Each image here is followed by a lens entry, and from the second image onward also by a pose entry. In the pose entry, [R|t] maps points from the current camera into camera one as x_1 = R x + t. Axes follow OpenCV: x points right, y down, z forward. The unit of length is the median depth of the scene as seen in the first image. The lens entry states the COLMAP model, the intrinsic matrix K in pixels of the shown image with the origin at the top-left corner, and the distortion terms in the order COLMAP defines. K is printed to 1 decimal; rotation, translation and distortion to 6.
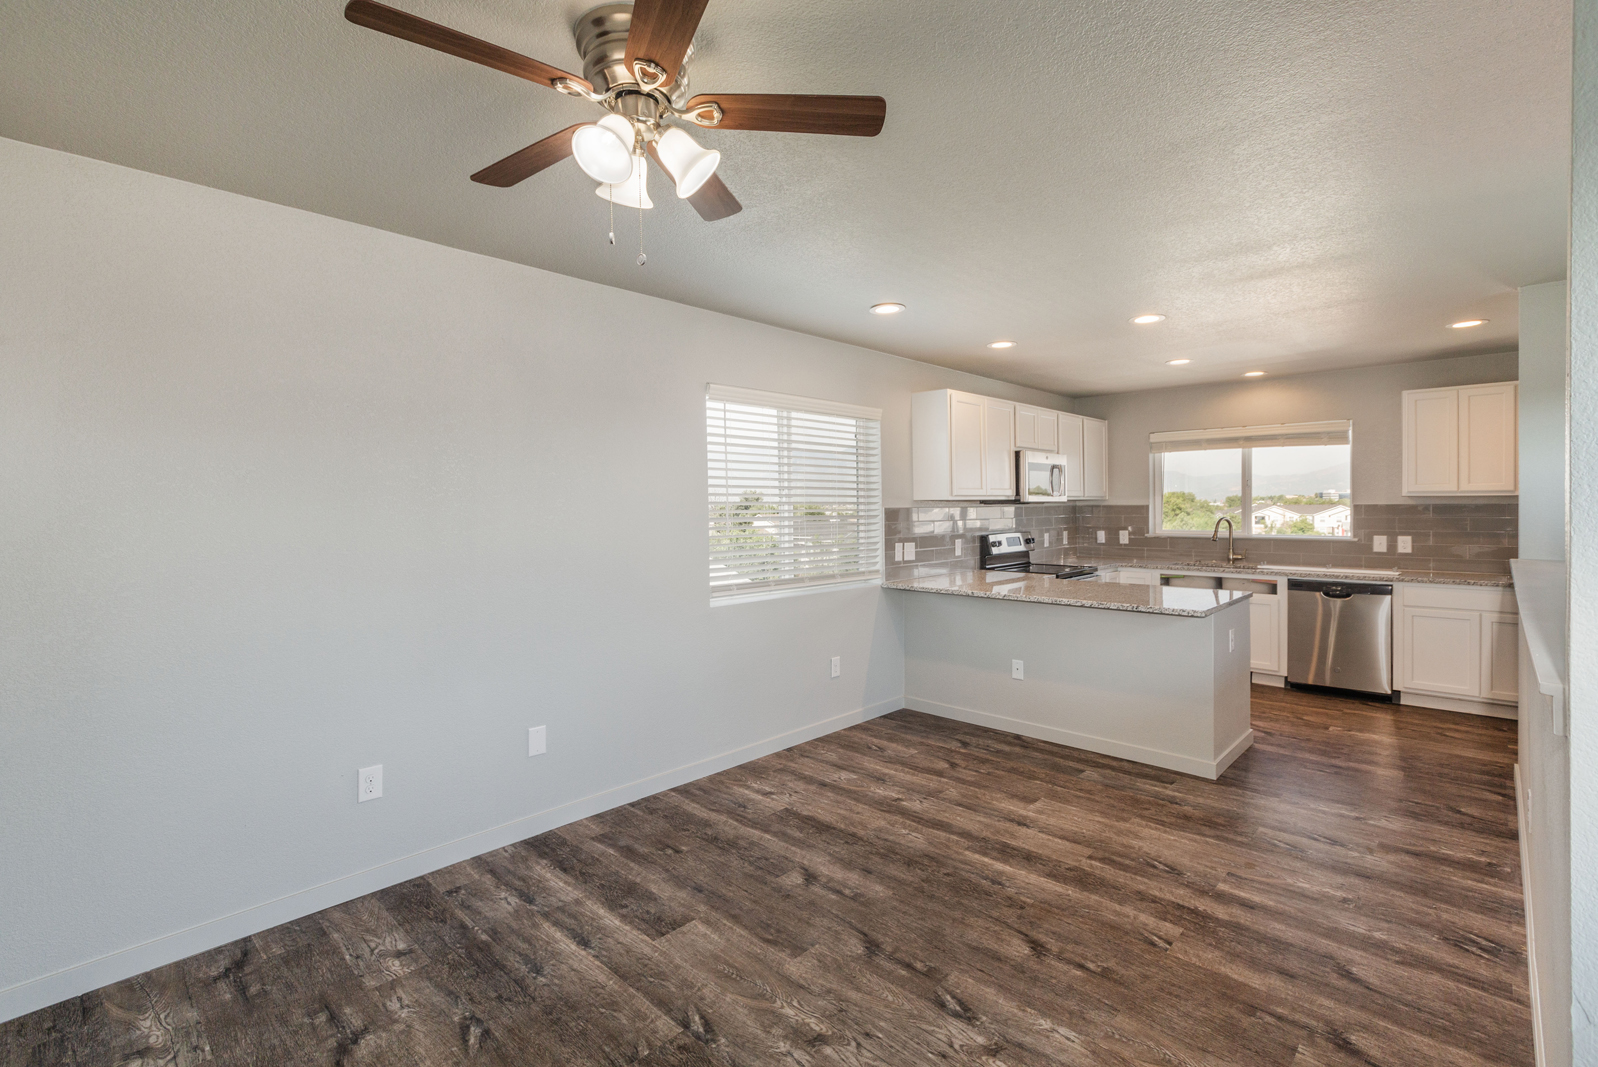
lens RADIAL K [[732.9, 0, 796.5], [0, 732.9, 516.7], [0, 0, 1]] dist [0.003364, 0.000358]
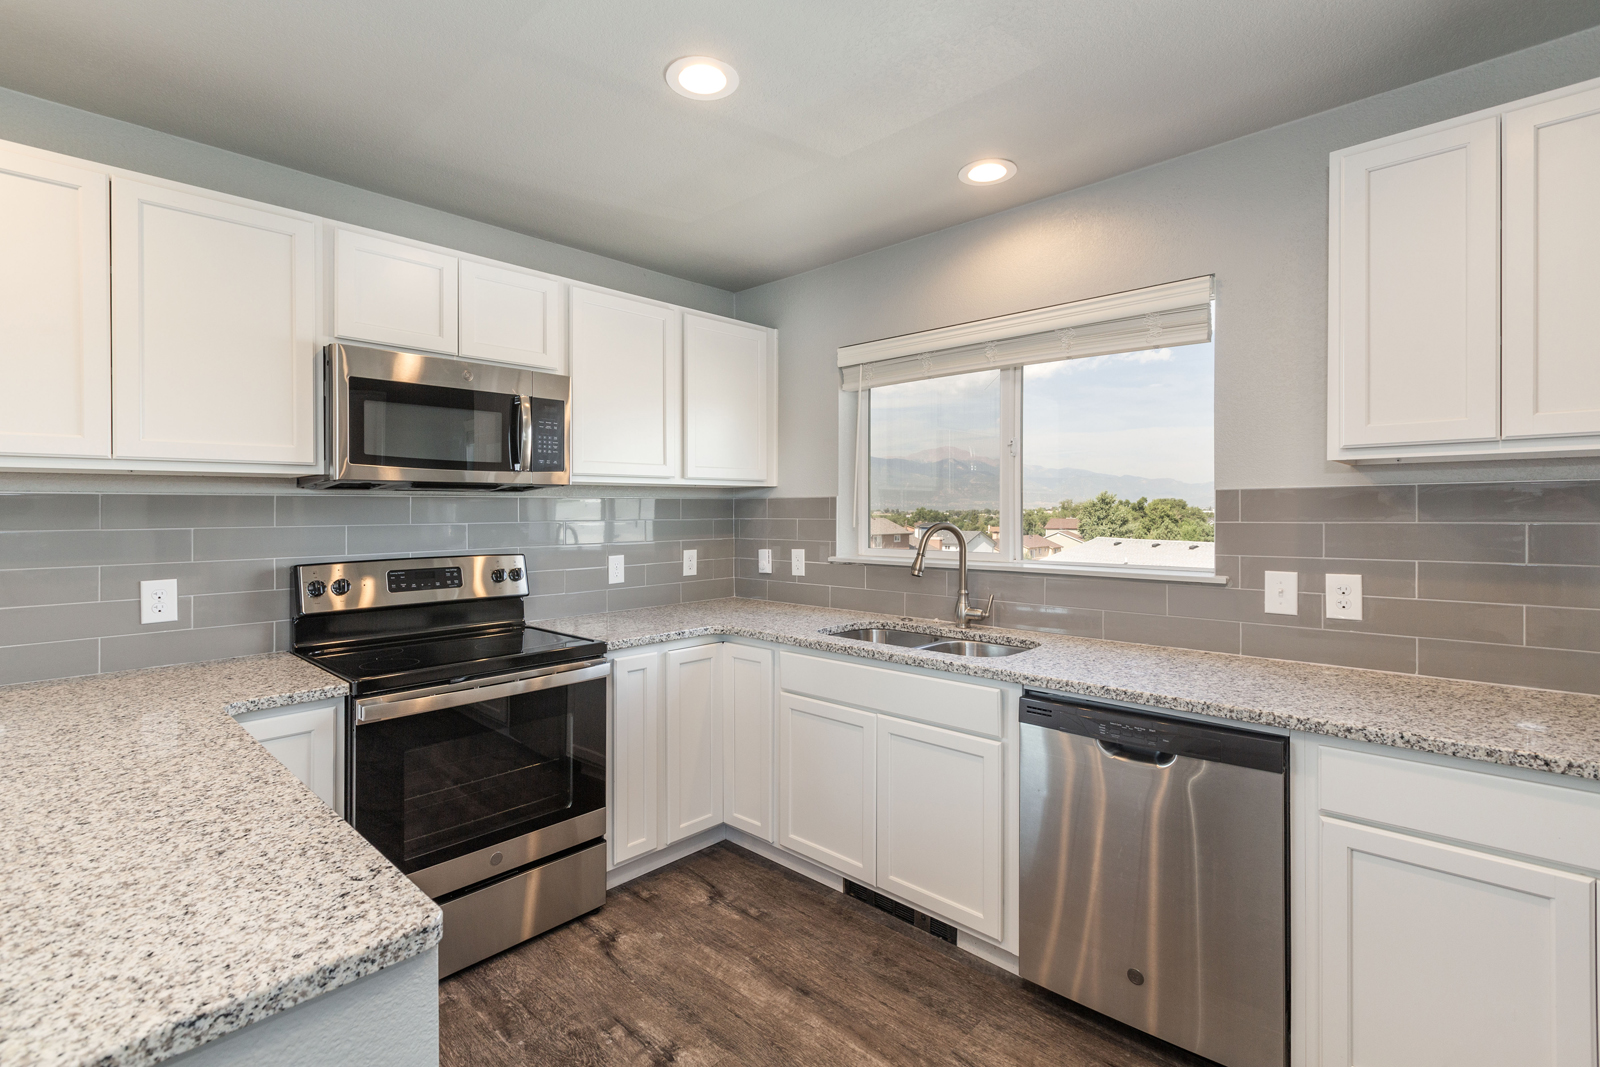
lens RADIAL K [[733.8, 0, 797.5], [0, 733.8, 516.7], [0, 0, 1]] dist [0.003364, 0.000358]
pose [[0.999926, 0.003246, 0.011712, 0.523887], [-0.003150, 0.999961, -0.008243, 0.001728], [-0.011738, 0.008206, 0.999897, 0.604946]]
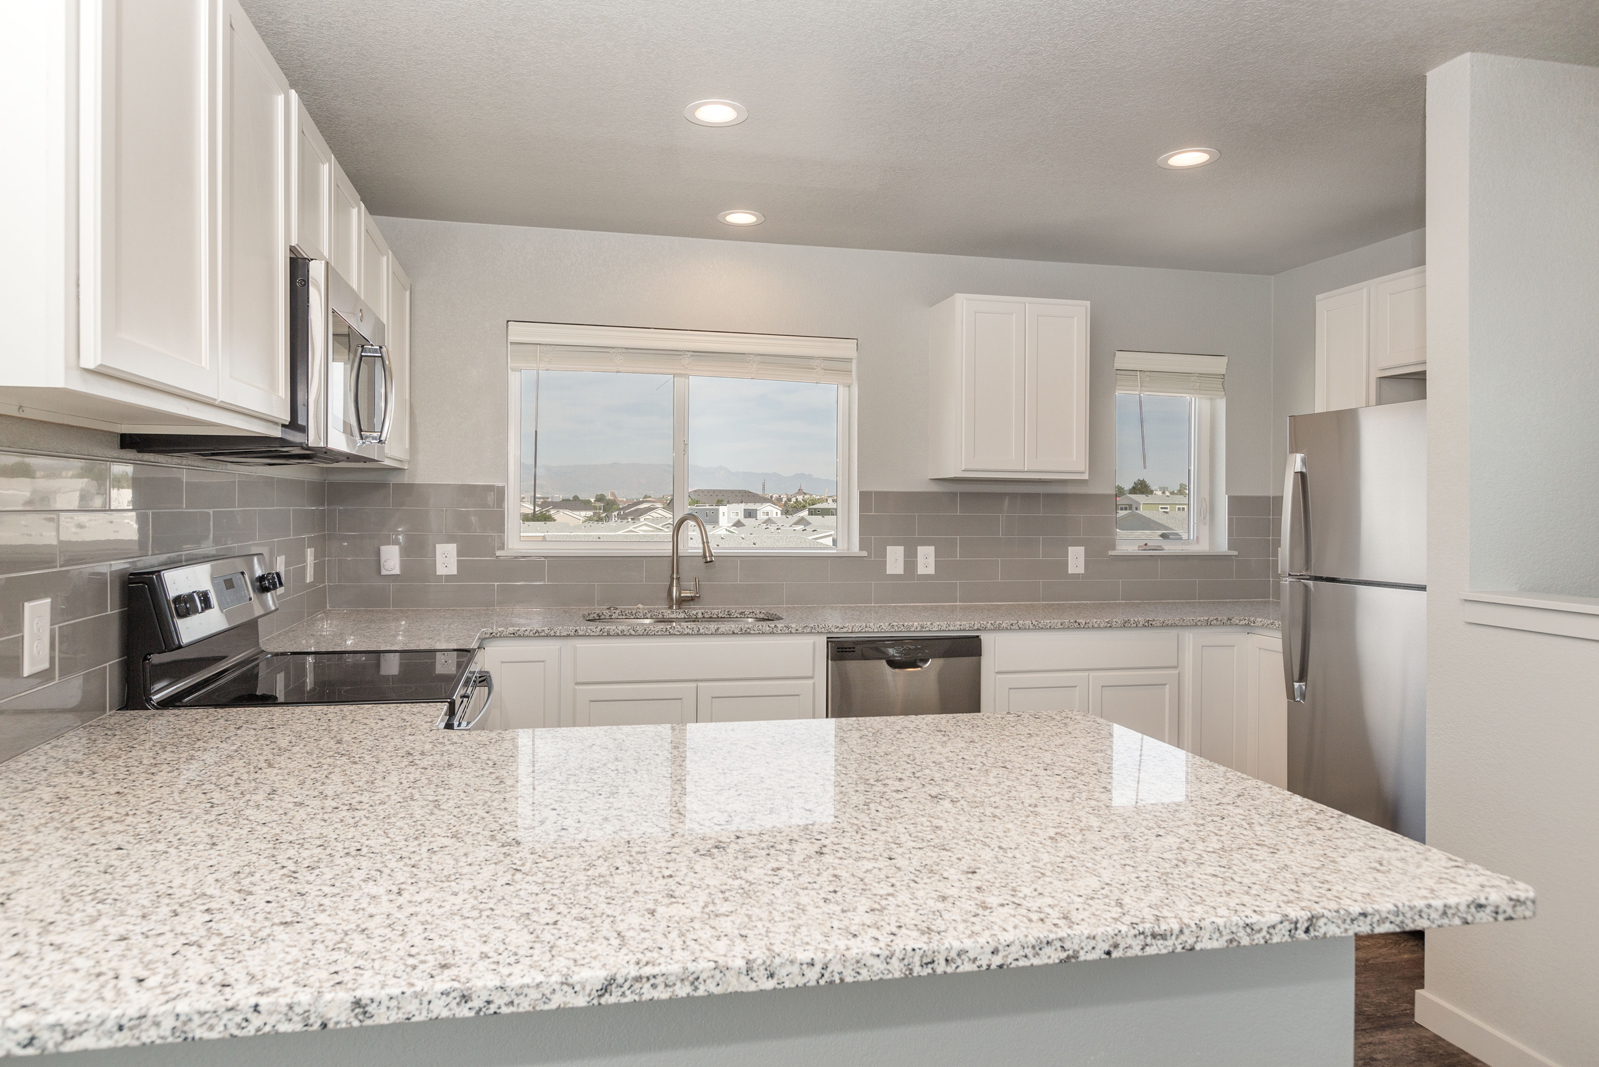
lens RADIAL K [[976.9, 0, 746.3], [0, 976.9, 527.5], [0, 0, 1]] dist [0.002136, 0.000475]
pose [[0.569683, -0.001983, 0.821862, 0.098815], [-0.003647, 0.999981, 0.004941, 0.007669], [-0.821856, -0.005813, 0.569665, 0.640179]]
